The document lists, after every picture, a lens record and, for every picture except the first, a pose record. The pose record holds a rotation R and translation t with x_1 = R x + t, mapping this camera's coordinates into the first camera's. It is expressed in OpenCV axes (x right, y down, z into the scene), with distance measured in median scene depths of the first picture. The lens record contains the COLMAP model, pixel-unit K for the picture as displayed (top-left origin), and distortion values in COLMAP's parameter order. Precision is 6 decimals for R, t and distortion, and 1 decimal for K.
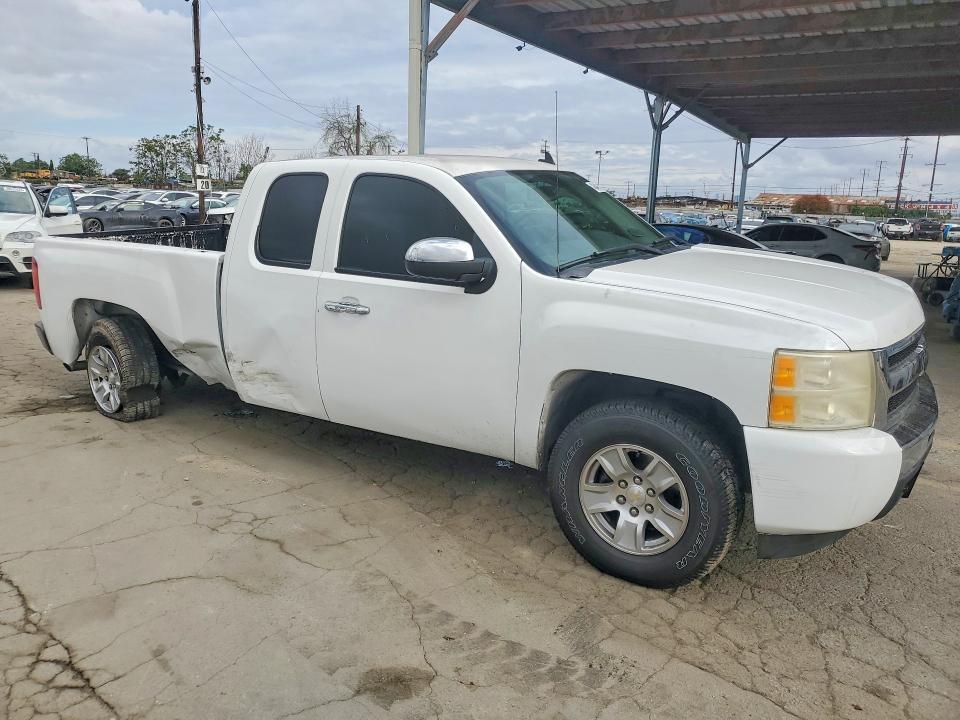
lens RADIAL K [[762.5, 0, 479.3], [0, 762.5, 356.3], [0, 0, 1]] dist [0.008327, 0.007565]
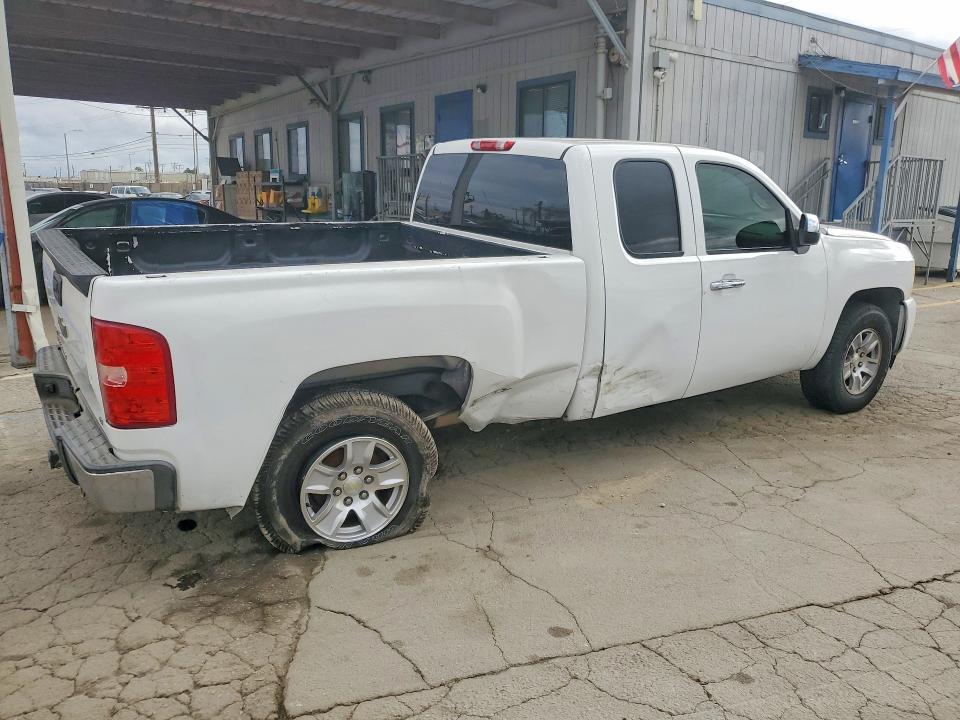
lens RADIAL K [[762.5, 0, 478.6], [0, 762.5, 361.6], [0, 0, 1]] dist [0.008327, 0.007565]
pose [[0.383195, -0.238139, 0.892441, -1.272569], [0.190172, 0.965834, 0.176068, -0.209163], [-0.903878, 0.102249, 0.415390, 0.835161]]
